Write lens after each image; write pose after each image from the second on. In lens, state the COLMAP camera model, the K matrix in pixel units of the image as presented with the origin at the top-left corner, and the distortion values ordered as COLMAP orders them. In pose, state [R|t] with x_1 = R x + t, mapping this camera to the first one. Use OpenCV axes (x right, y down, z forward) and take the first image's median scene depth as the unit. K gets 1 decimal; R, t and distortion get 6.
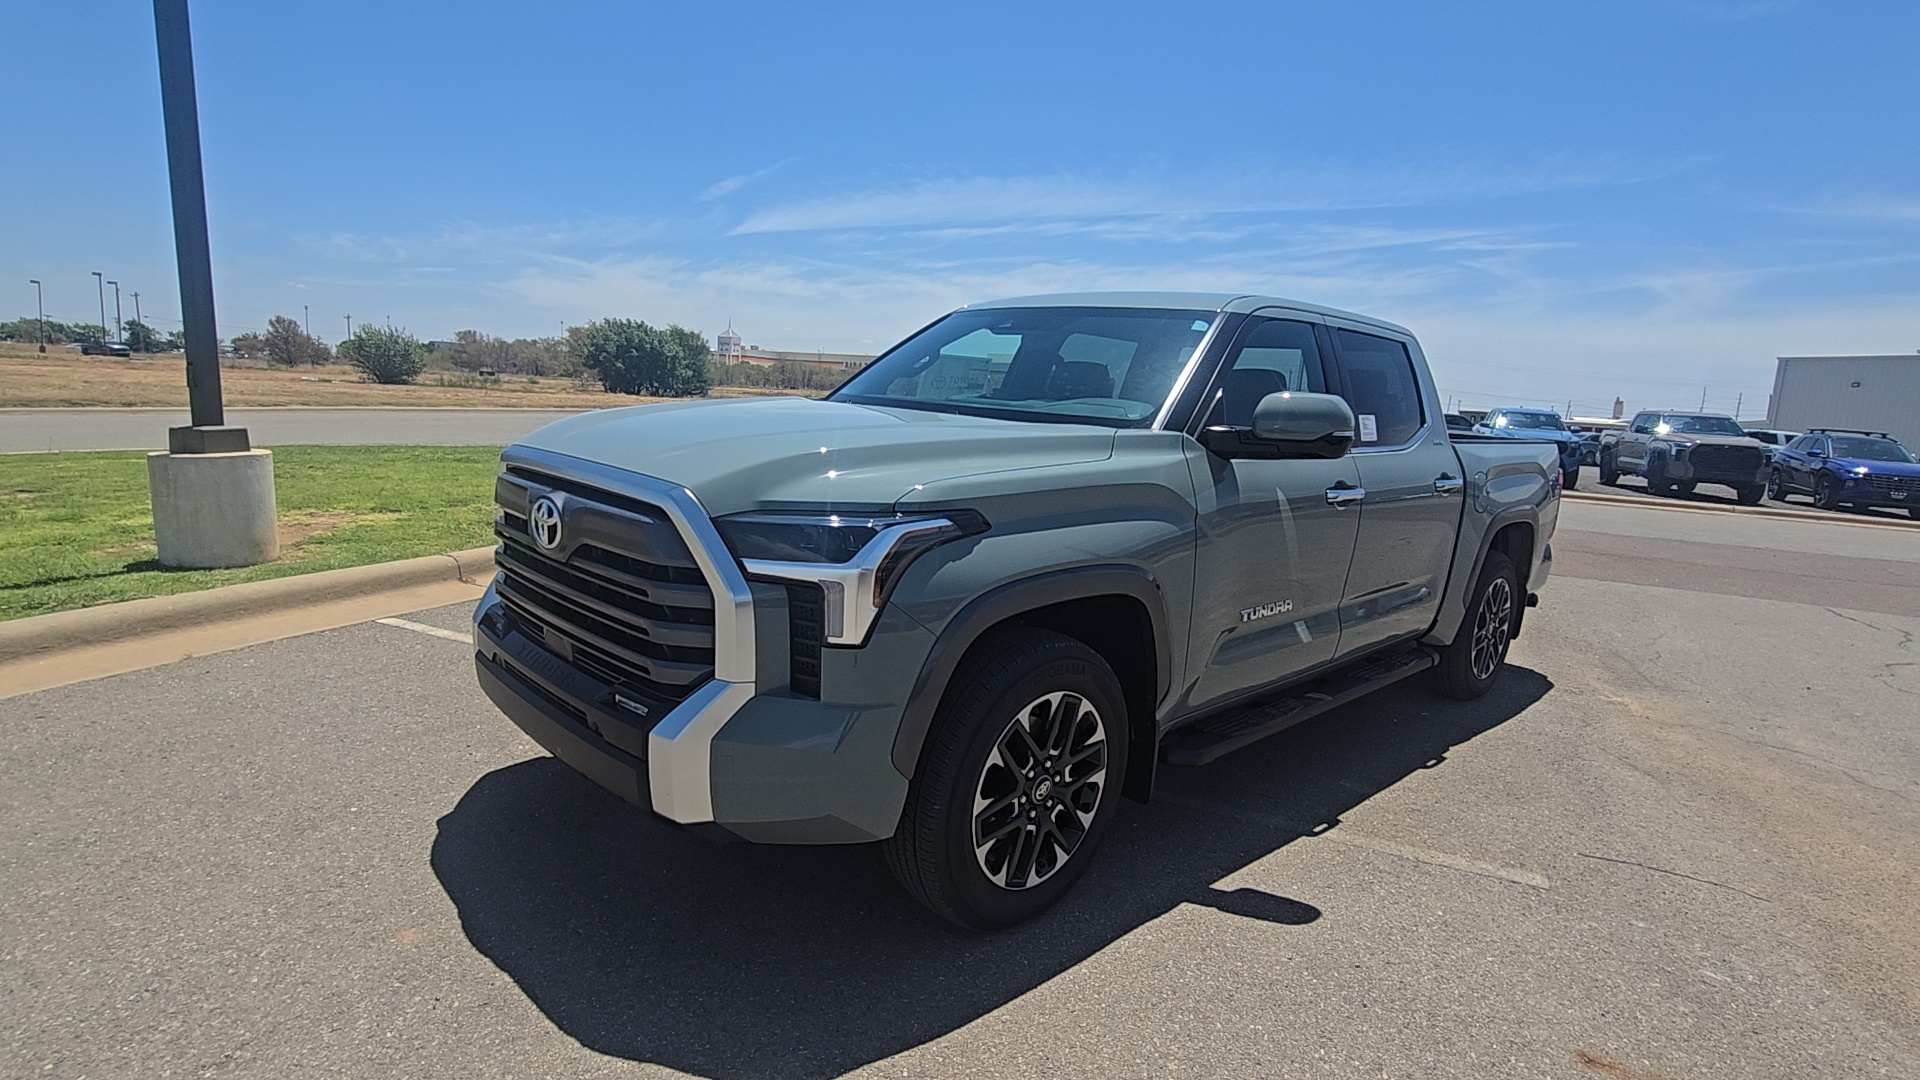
lens RADIAL K [[972.4, 0, 971.8], [0, 972.4, 541.6], [0, 0, 1]] dist [-0.002940, 0.001719]
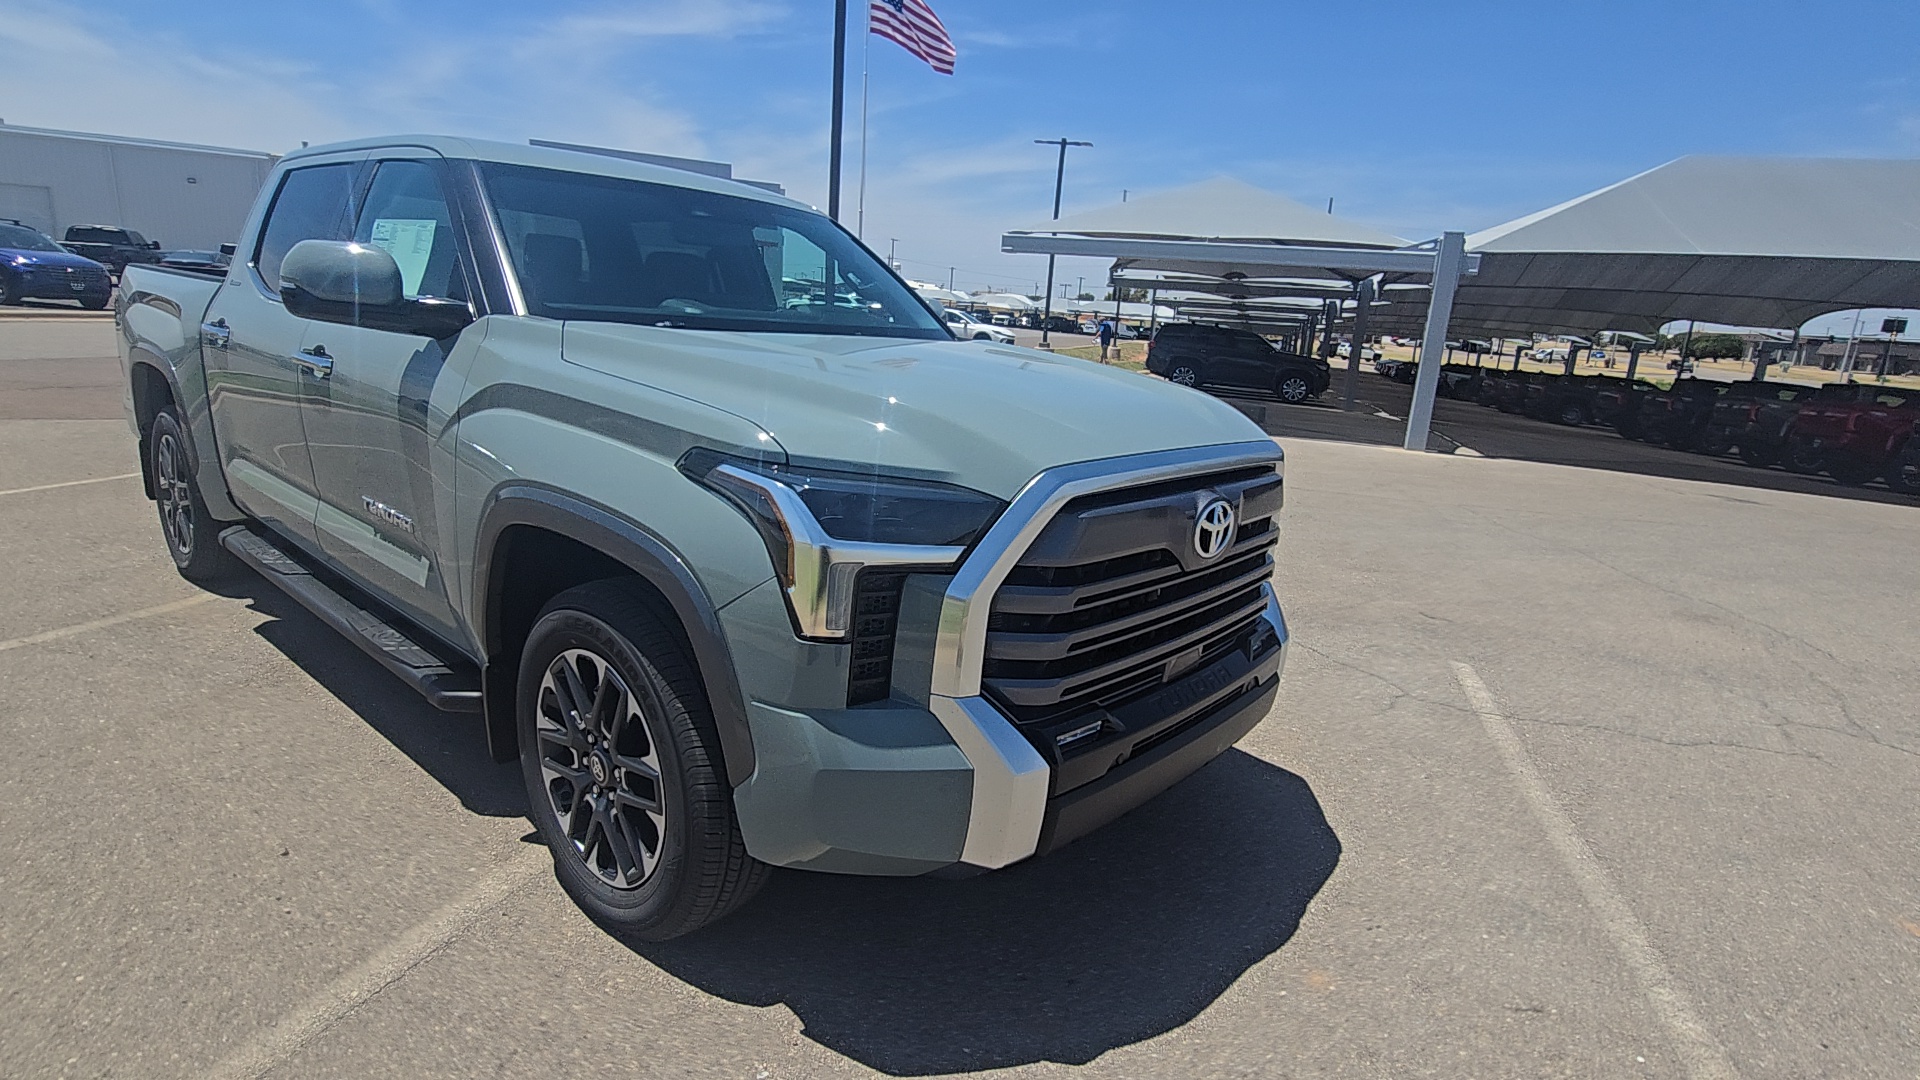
lens RADIAL K [[972.4, 0, 960.6], [0, 972.4, 546.2], [0, 0, 1]] dist [-0.002940, 0.001719]
pose [[-0.089037, -0.306163, 0.947806, -0.675677], [0.074919, 0.946831, 0.312886, -0.158515], [-0.993207, 0.098867, -0.061365, 0.701733]]
